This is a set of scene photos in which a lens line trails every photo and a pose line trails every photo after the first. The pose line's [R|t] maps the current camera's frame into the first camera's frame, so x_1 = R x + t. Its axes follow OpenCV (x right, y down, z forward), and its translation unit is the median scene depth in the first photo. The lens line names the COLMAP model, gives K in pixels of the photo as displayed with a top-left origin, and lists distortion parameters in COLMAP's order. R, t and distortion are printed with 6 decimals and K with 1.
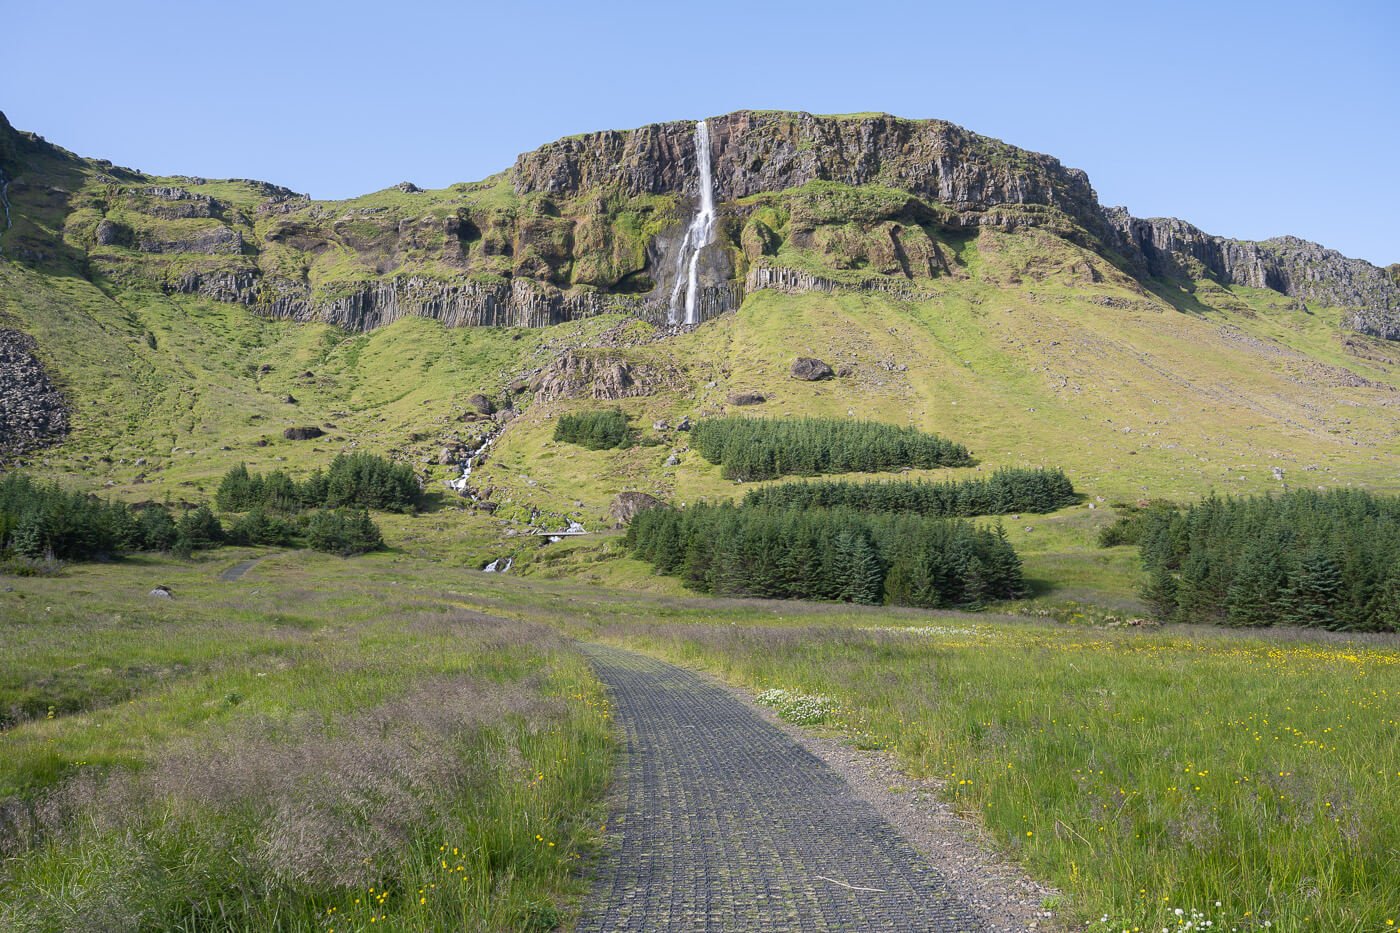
lens RADIAL K [[1261.7, 0, 700.0], [0, 1261.7, 466.5], [0, 0, 1]] dist [-0.005345, -0.003664]
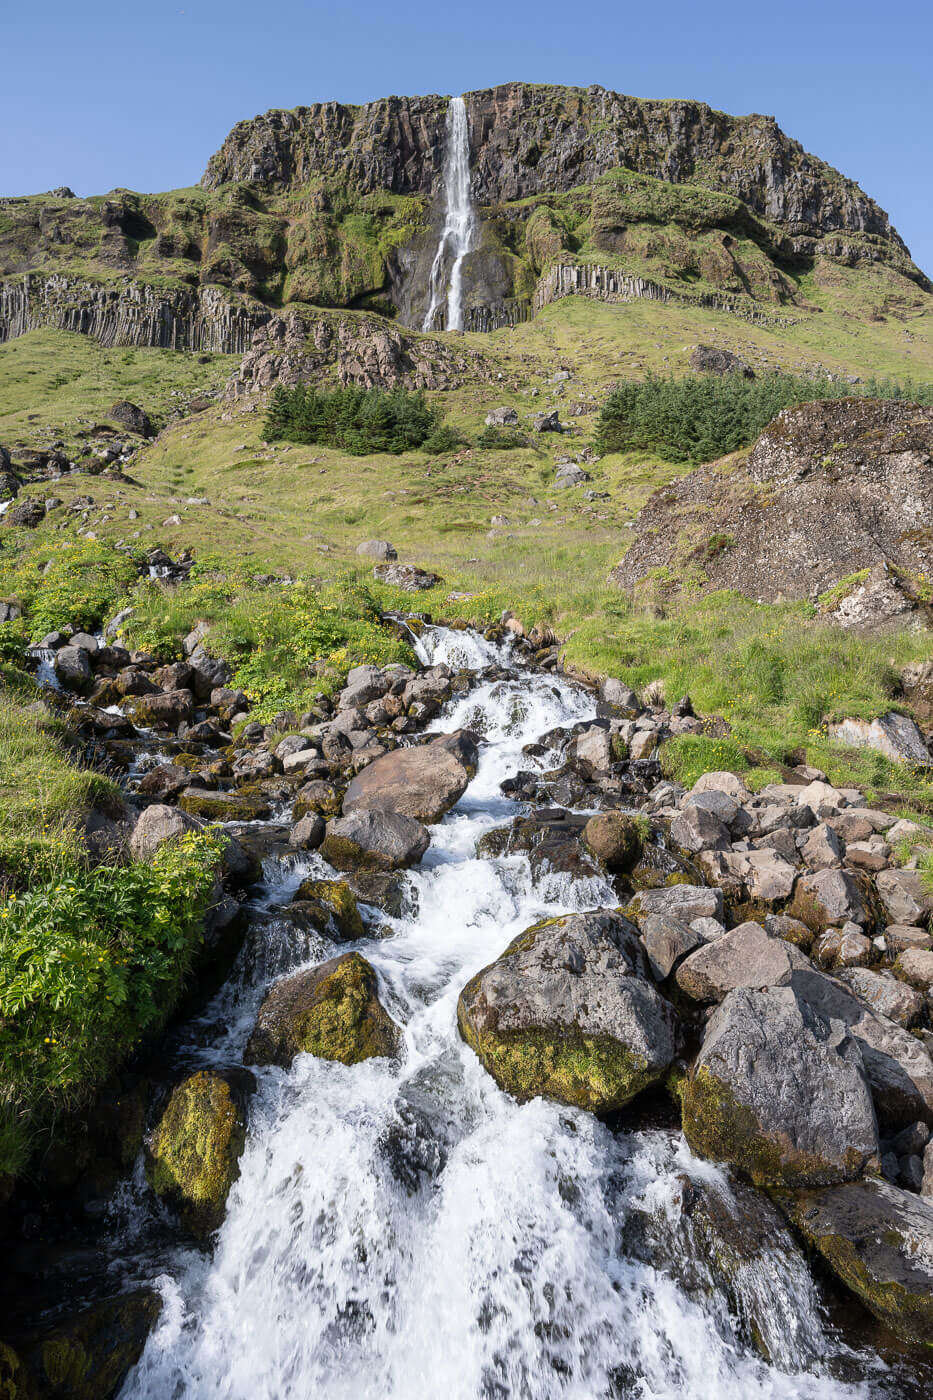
lens RADIAL K [[919.8, 0, 466.5], [0, 919.8, 700.0], [0, 0, 1]] dist [0.000742, -0.000412]
pose [[0.994520, 0.002682, 0.104517, -0.051416], [-0.014804, 0.993211, 0.115378, 0.019536], [-0.103498, -0.116293, 0.987808, 0.434970]]
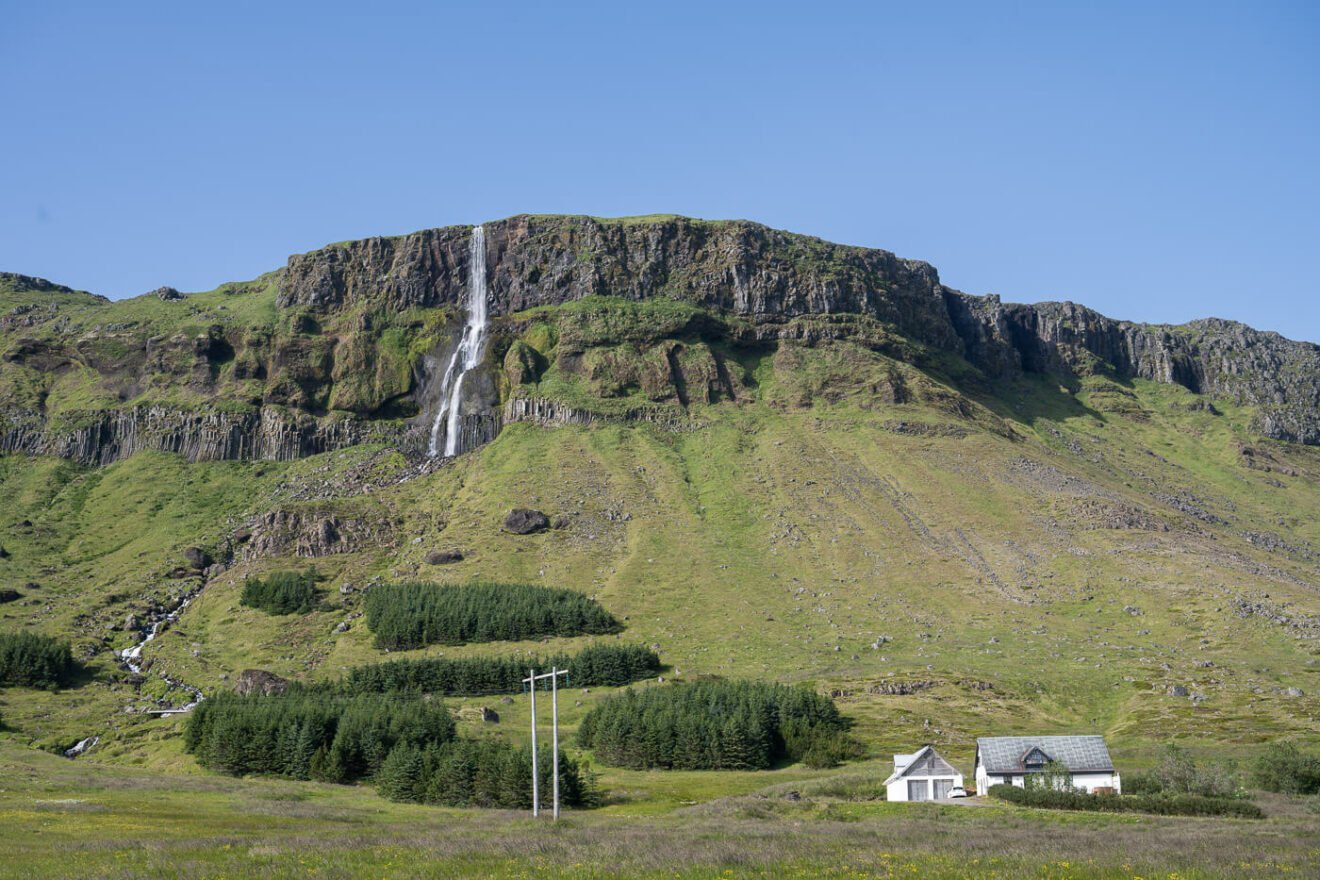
lens RADIAL K [[1770.1, 0, 660.0], [0, 1770.1, 440.0], [0, 0, 1]] dist [0.001867, -0.036528]
pose [[0.999711, -0.009802, -0.021932, 0.165599], [0.008390, 0.997943, -0.063550, -0.038570], [0.022509, 0.063348, 0.997738, -0.275600]]
